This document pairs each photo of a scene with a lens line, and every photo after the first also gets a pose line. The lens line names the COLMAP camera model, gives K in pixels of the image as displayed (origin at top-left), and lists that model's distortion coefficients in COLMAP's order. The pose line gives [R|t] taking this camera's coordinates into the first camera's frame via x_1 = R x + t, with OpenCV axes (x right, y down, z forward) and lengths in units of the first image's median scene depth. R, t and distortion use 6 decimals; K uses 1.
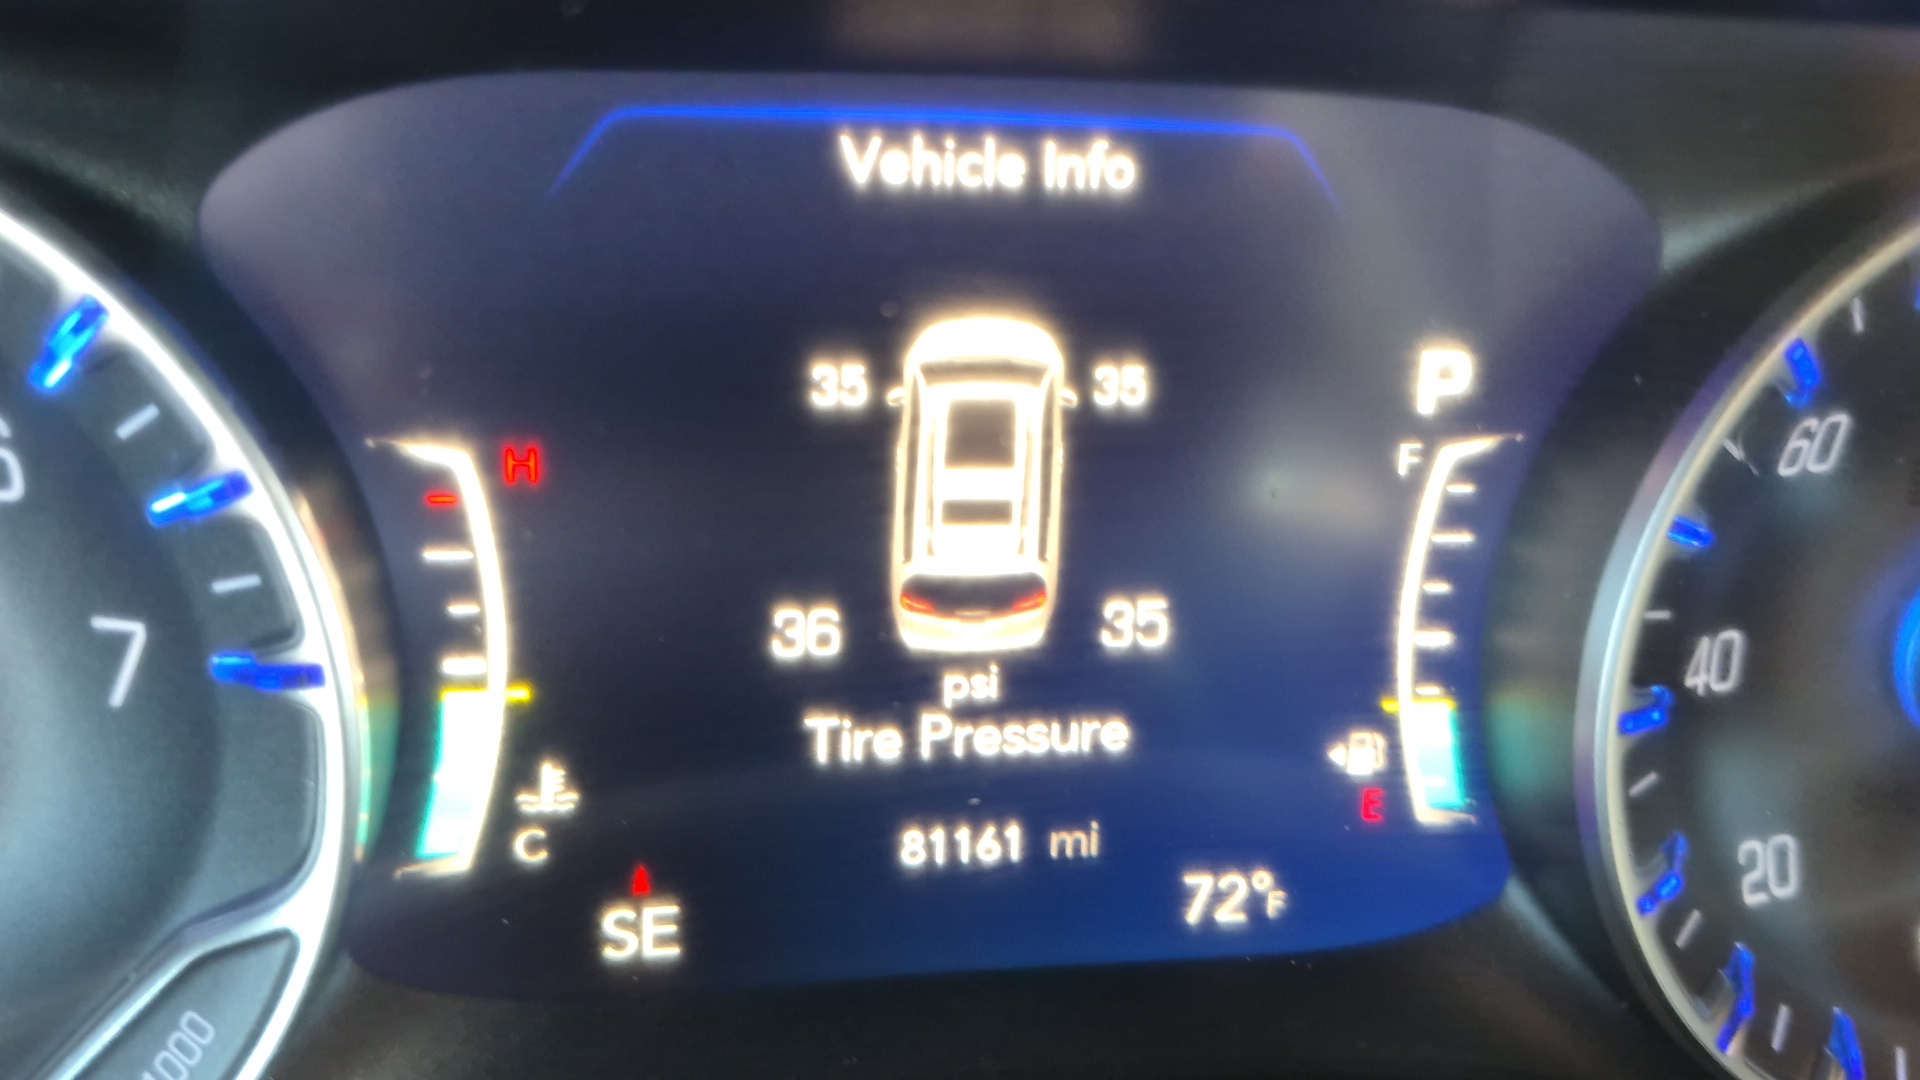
lens RADIAL K [[1833.5, 0, 960.0], [0, 1833.5, 540.0], [0, 0, 1]] dist [0.130993, -0.384746]
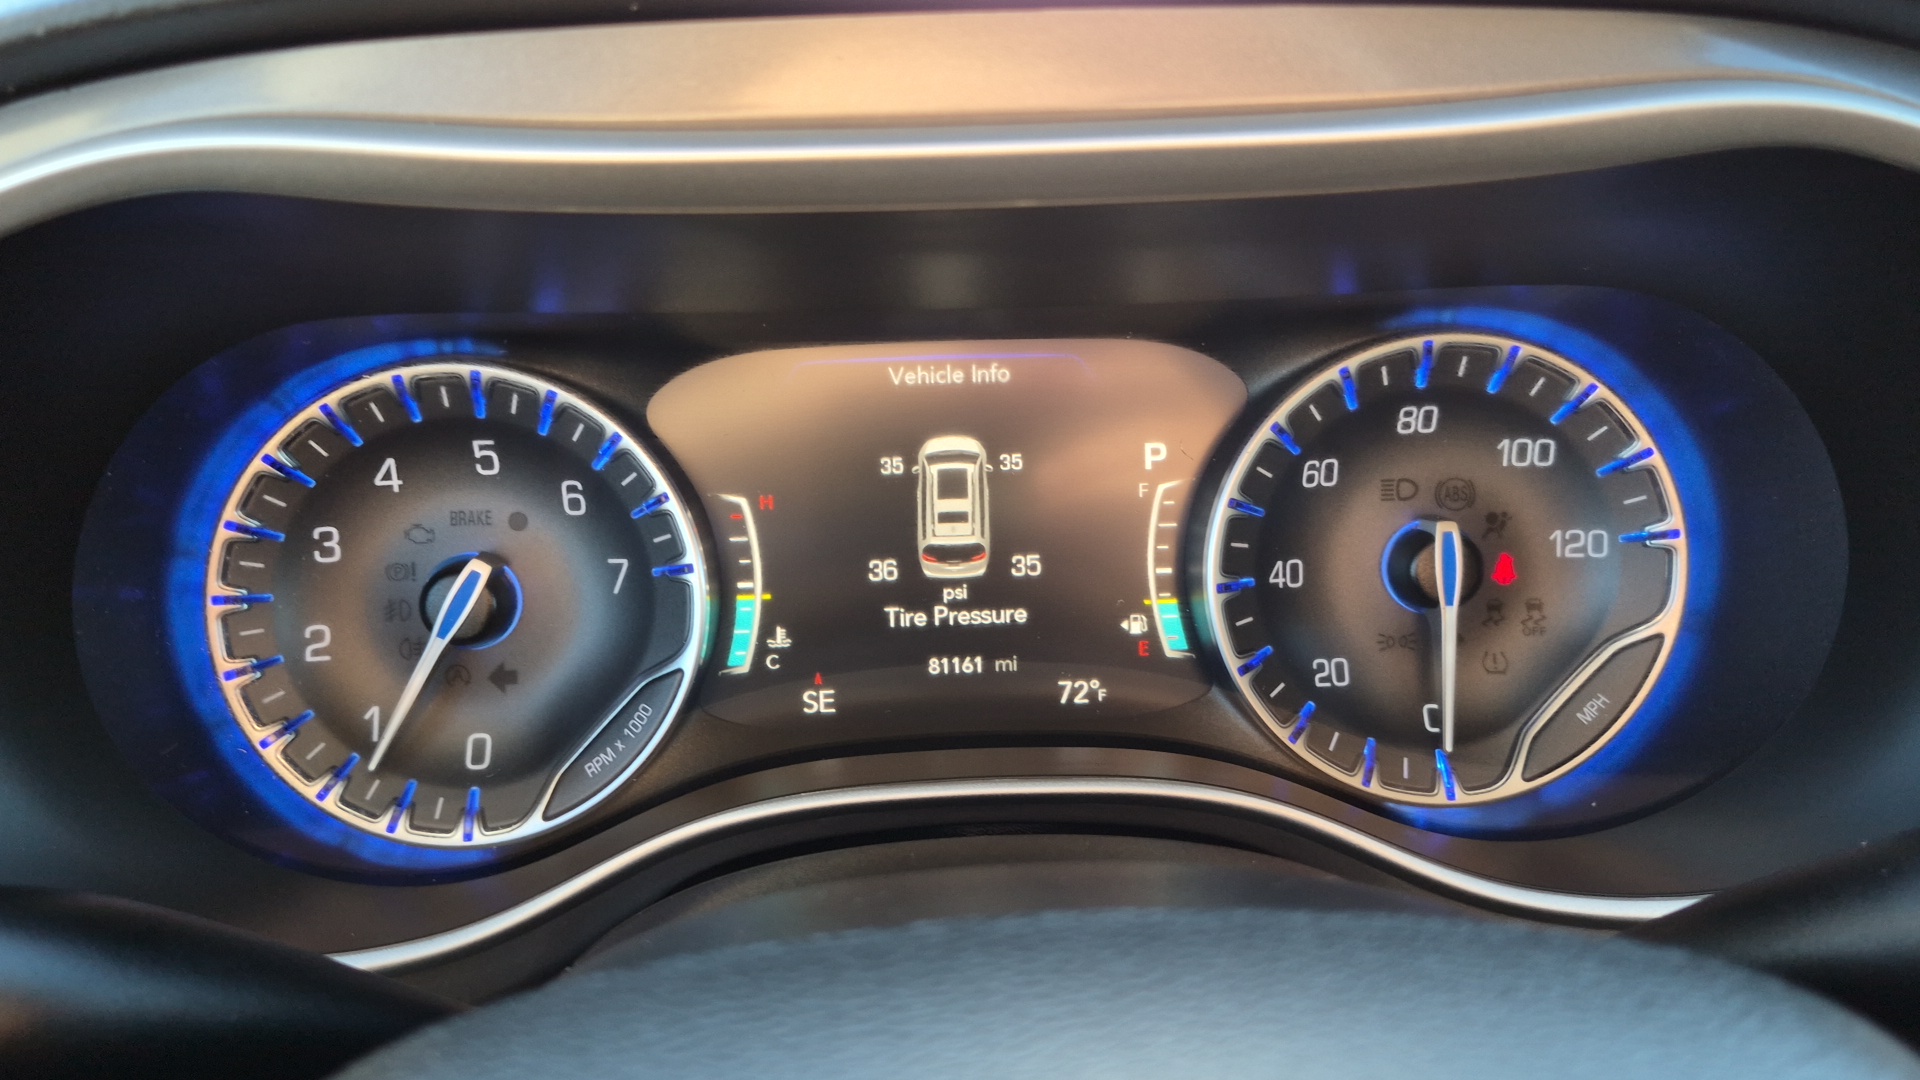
lens RADIAL K [[1833.5, 0, 960.0], [0, 1833.5, 540.0], [0, 0, 1]] dist [0.130993, -0.384746]
pose [[0.986038, -0.051919, -0.158218, 0.387690], [0.024686, 0.985229, -0.169454, 0.411225], [0.164679, 0.163183, 0.972755, -1.289685]]
